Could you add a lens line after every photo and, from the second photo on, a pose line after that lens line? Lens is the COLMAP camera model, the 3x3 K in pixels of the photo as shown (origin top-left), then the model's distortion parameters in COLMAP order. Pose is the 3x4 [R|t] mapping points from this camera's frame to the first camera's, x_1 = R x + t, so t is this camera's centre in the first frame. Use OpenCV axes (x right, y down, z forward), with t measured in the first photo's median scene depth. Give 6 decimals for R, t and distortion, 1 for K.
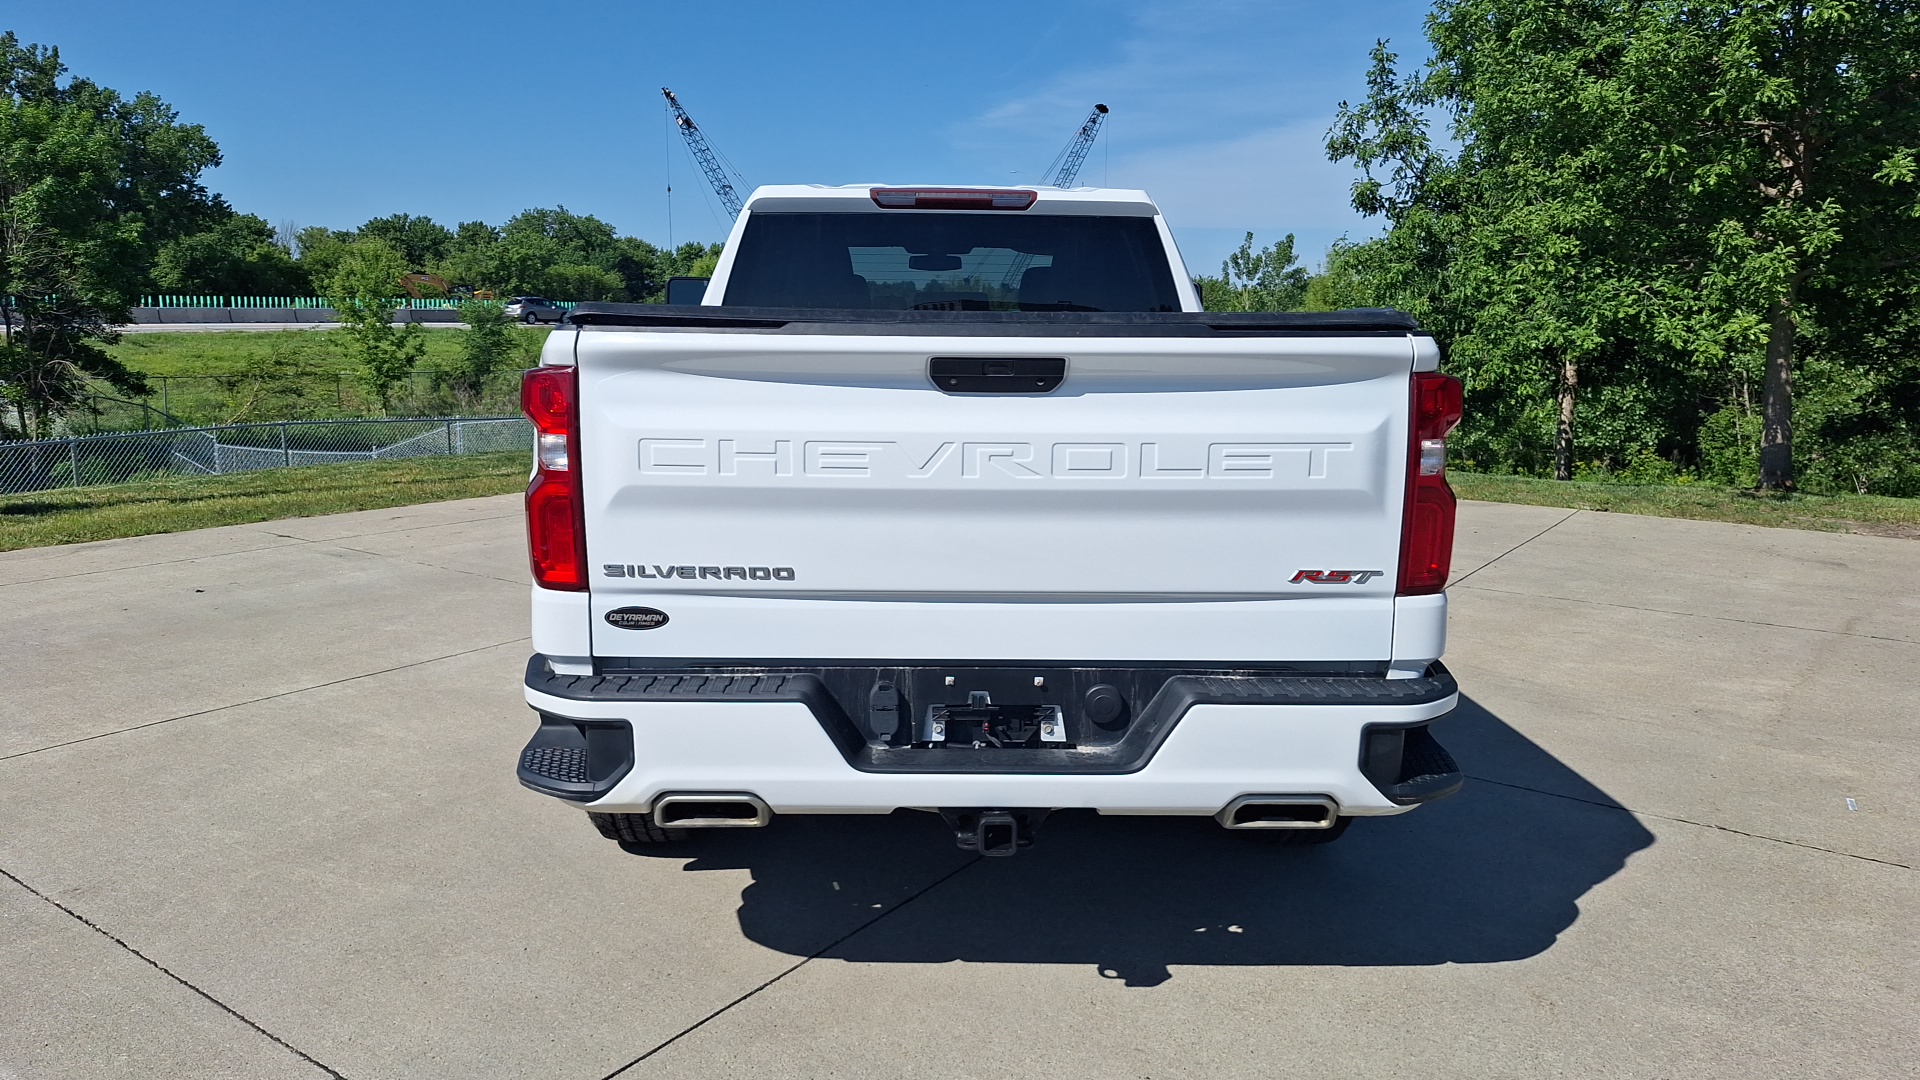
lens RADIAL K [[1344.5, 0, 929.5], [0, 1344.5, 472.2], [0, 0, 1]] dist [0.081795, -0.093983]
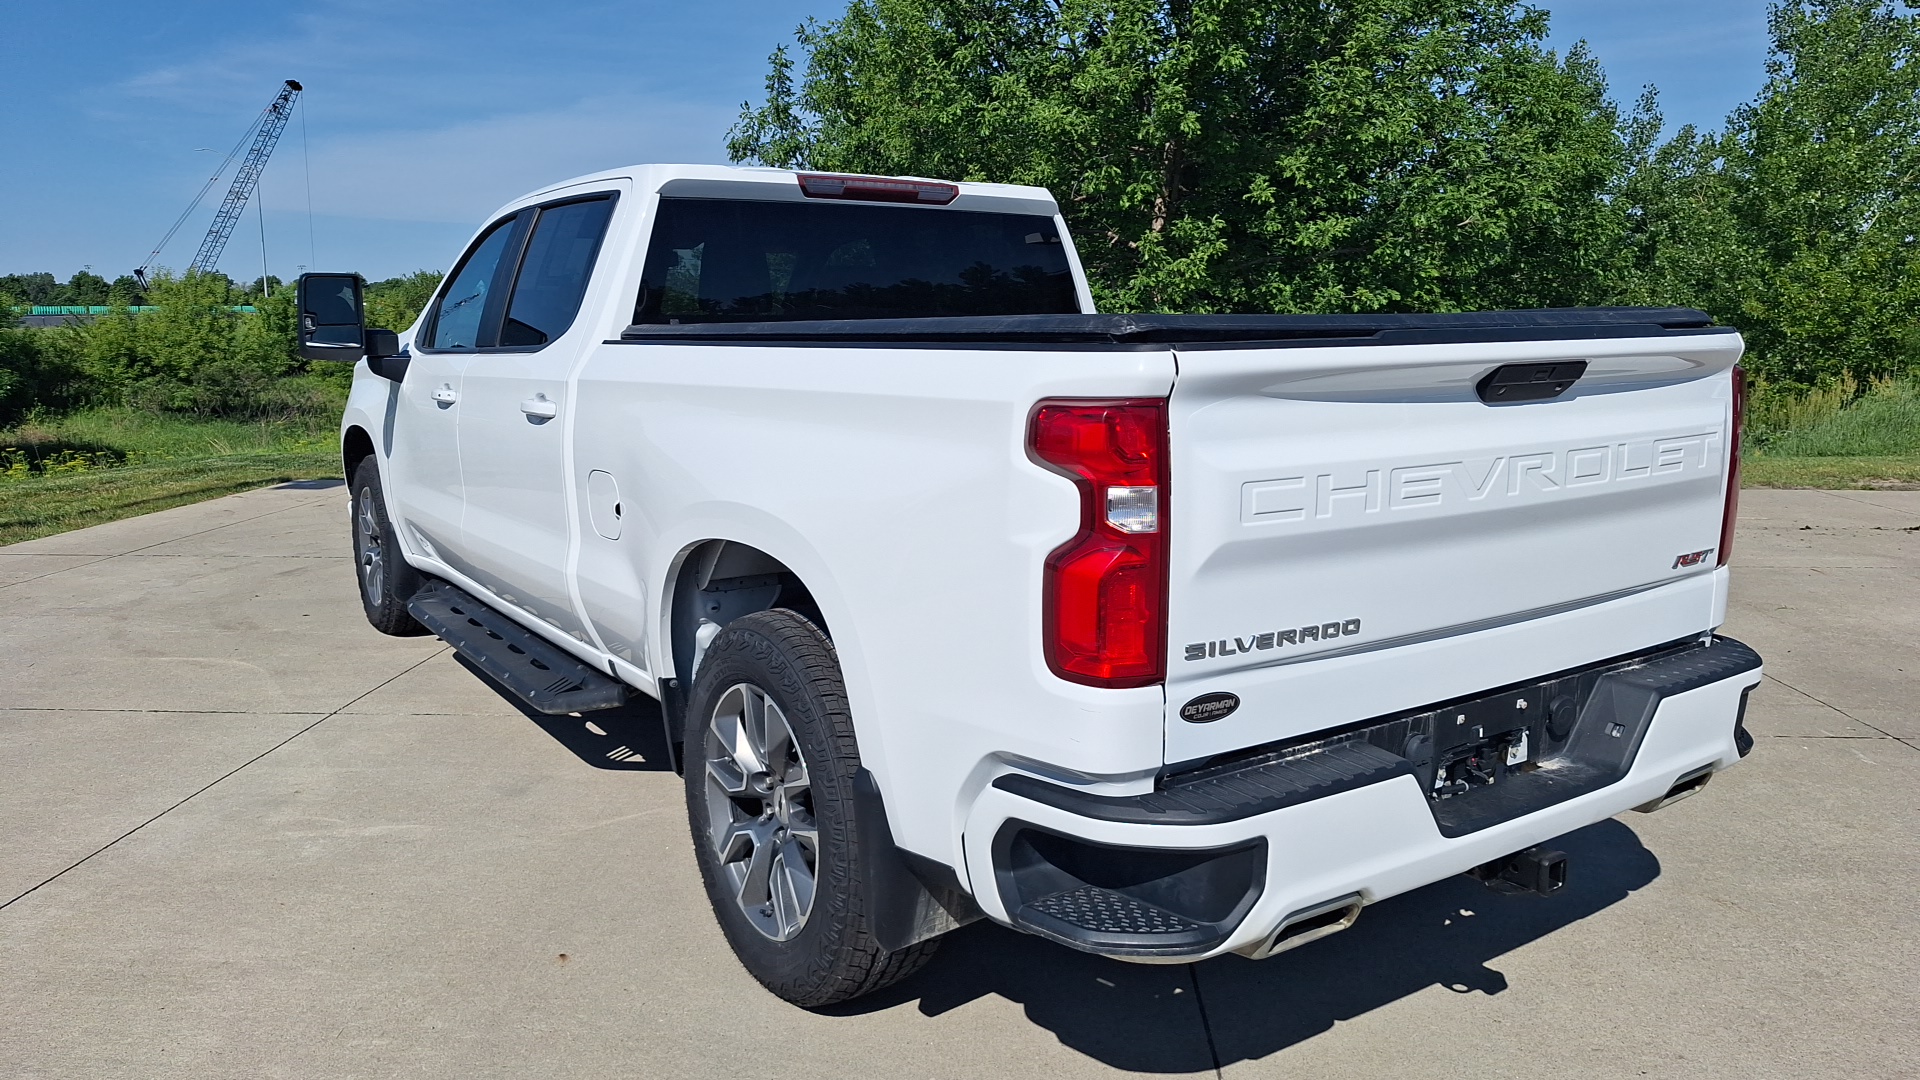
lens RADIAL K [[1344.5, 0, 951.9], [0, 1344.5, 476.3], [0, 0, 1]] dist [0.081795, -0.093983]
pose [[0.836963, -0.079513, 0.541452, -0.628325], [0.077139, 0.996651, 0.027120, -0.050552], [-0.541796, 0.019069, 0.840294, 0.335220]]
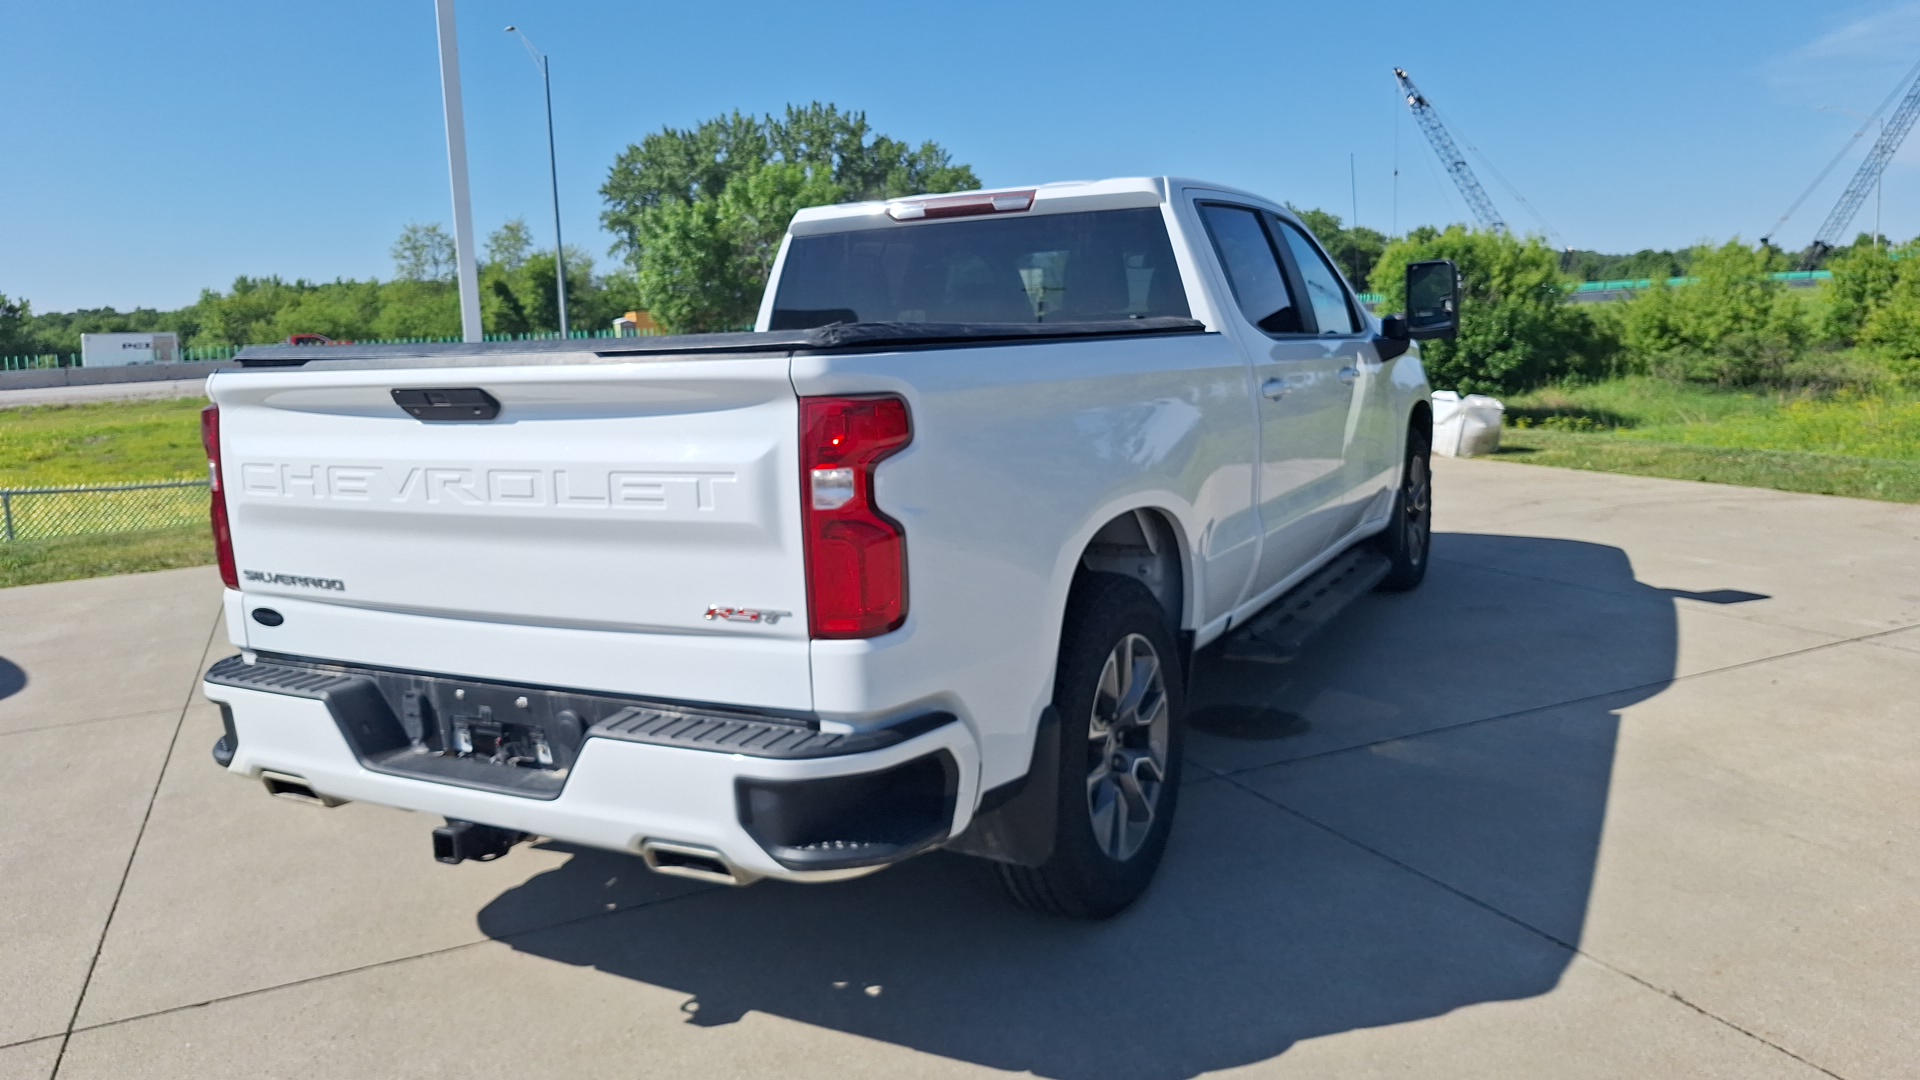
lens RADIAL K [[1344.5, 0, 935.4], [0, 1344.5, 467.6], [0, 0, 1]] dist [0.081795, -0.093983]
pose [[0.871447, 0.004695, -0.490468, 0.709153], [-0.005097, 0.999987, 0.000515, -0.020776], [0.490464, 0.002051, 0.871459, 0.209110]]
